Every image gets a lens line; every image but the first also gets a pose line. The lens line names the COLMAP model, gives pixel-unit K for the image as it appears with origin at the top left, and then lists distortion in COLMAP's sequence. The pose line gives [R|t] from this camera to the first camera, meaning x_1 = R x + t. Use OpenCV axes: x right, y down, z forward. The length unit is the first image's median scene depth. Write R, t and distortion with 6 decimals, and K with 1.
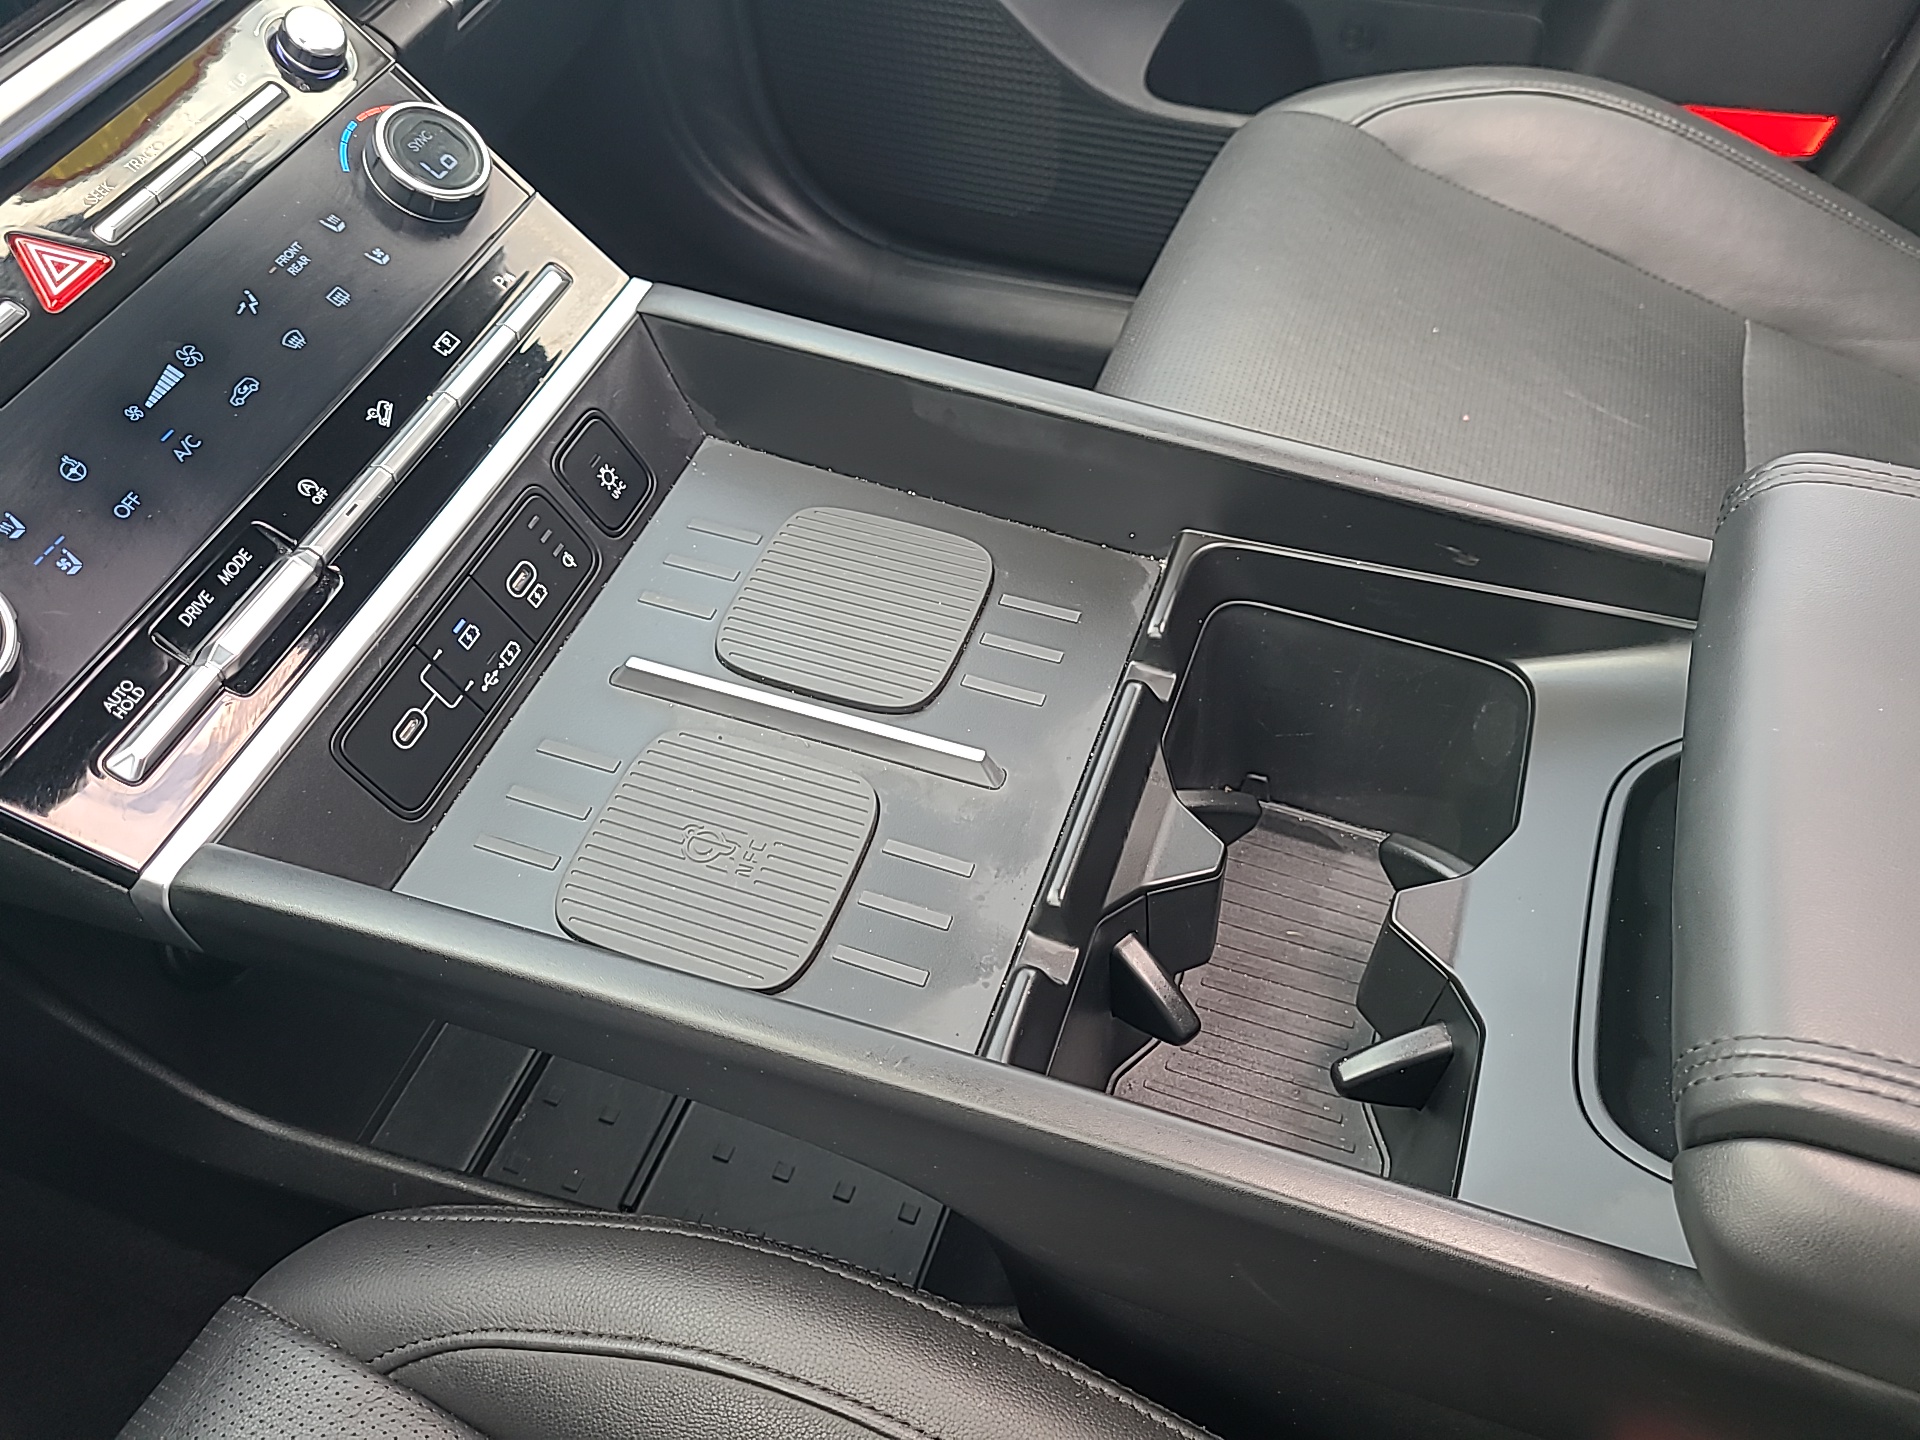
lens RADIAL K [[1498.0, 0, 960.0], [0, 1498.0, 720.0], [0, 0, 1]] dist [0.013855, 0.003438]
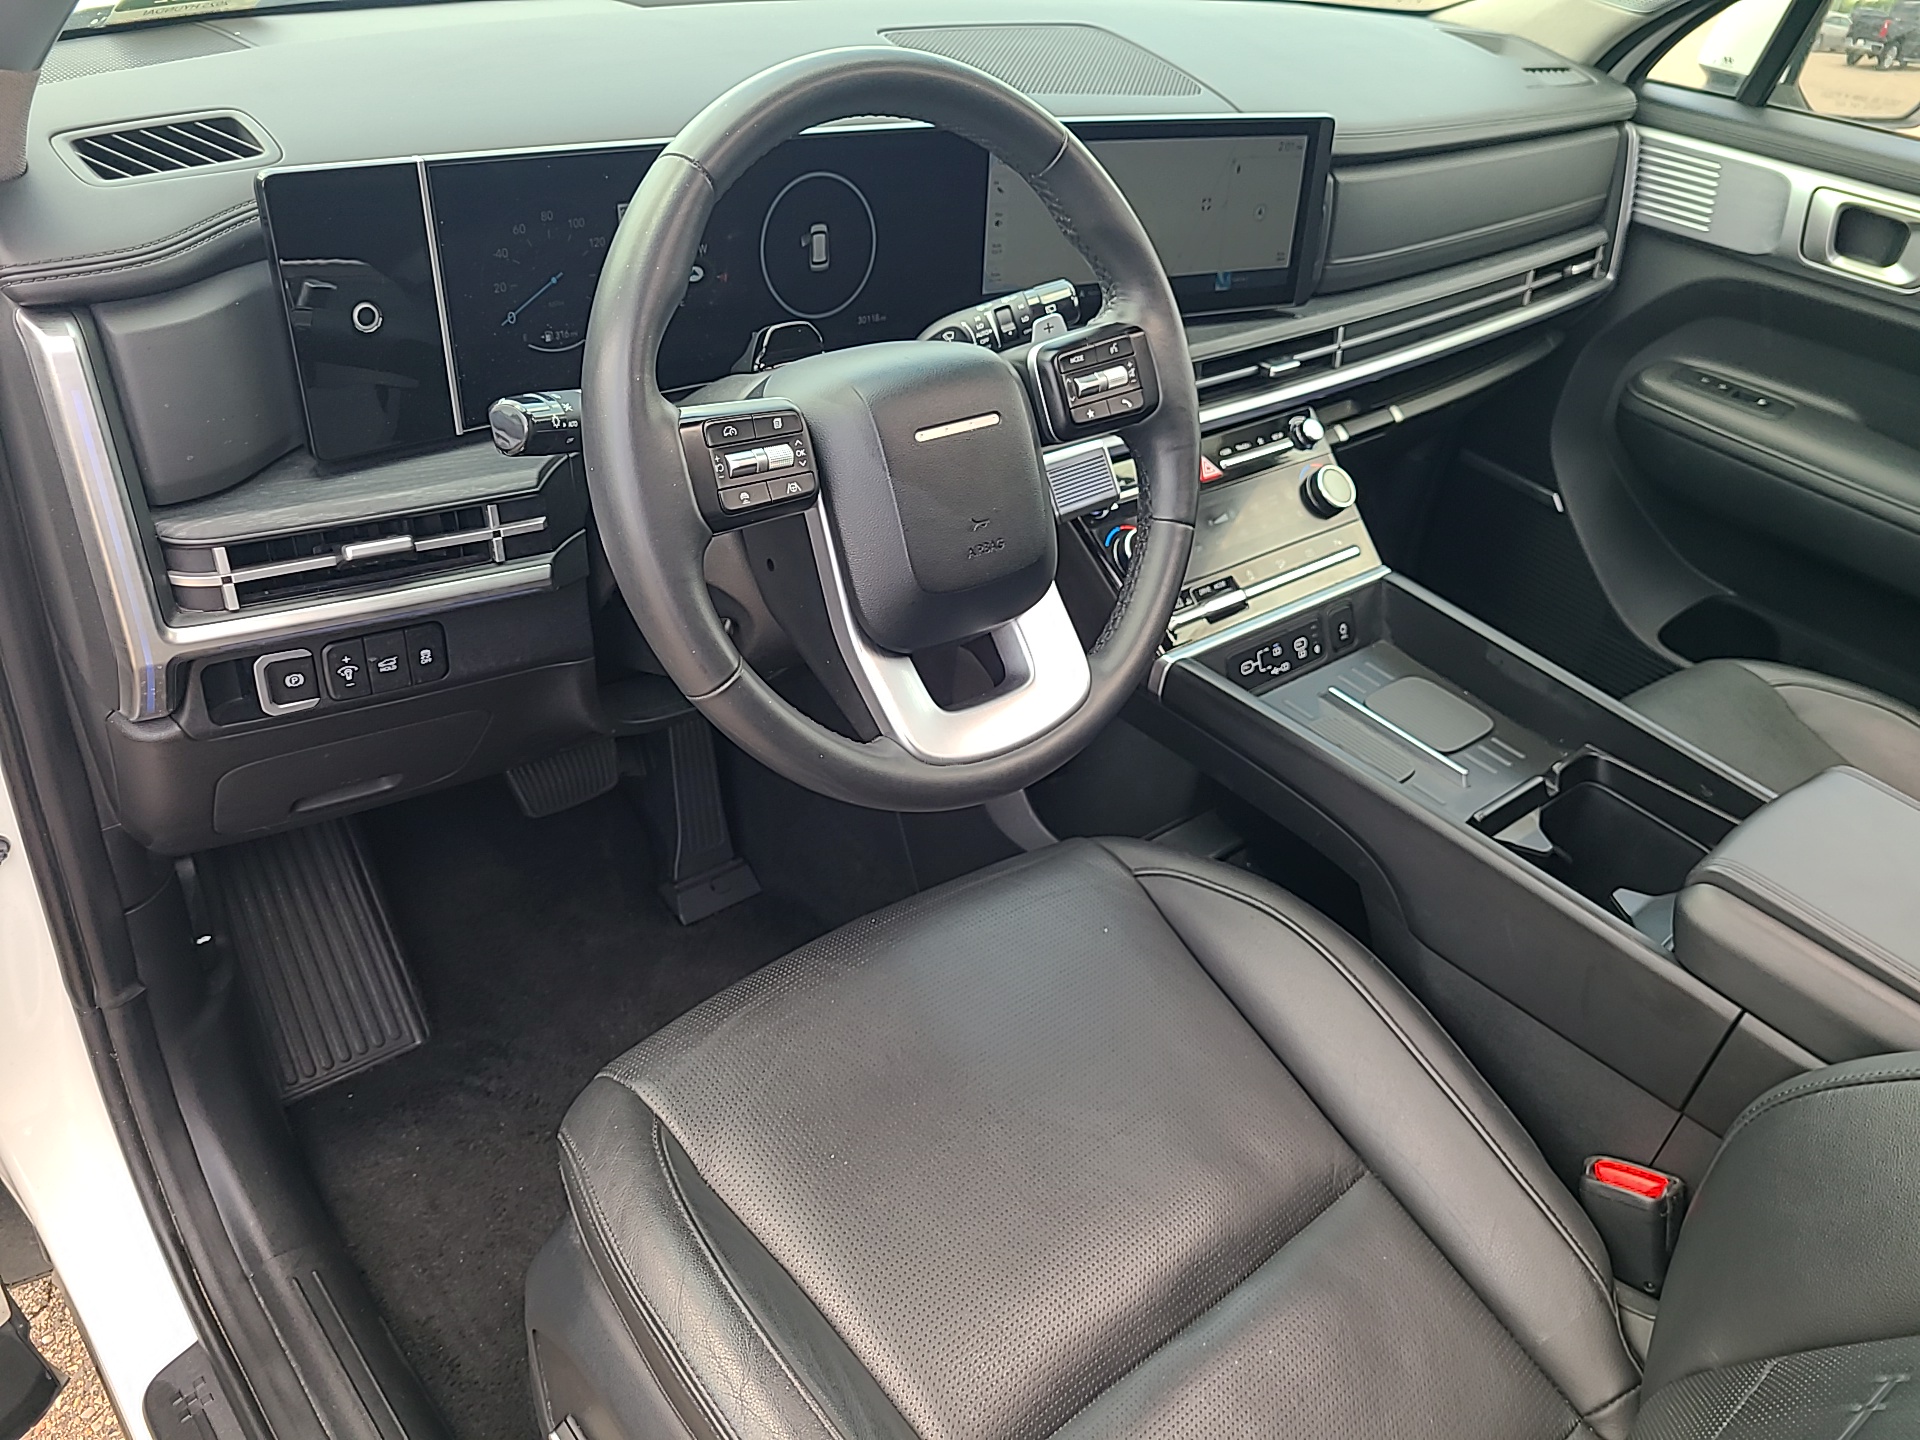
lens RADIAL K [[1498.0, 0, 960.0], [0, 1498.0, 720.0], [0, 0, 1]] dist [0.013855, 0.003438]
pose [[0.864240, 0.399688, -0.305512, 0.015374], [-0.473225, 0.851967, -0.224077, 0.762796], [0.170725, 0.338233, 0.925447, -1.199778]]
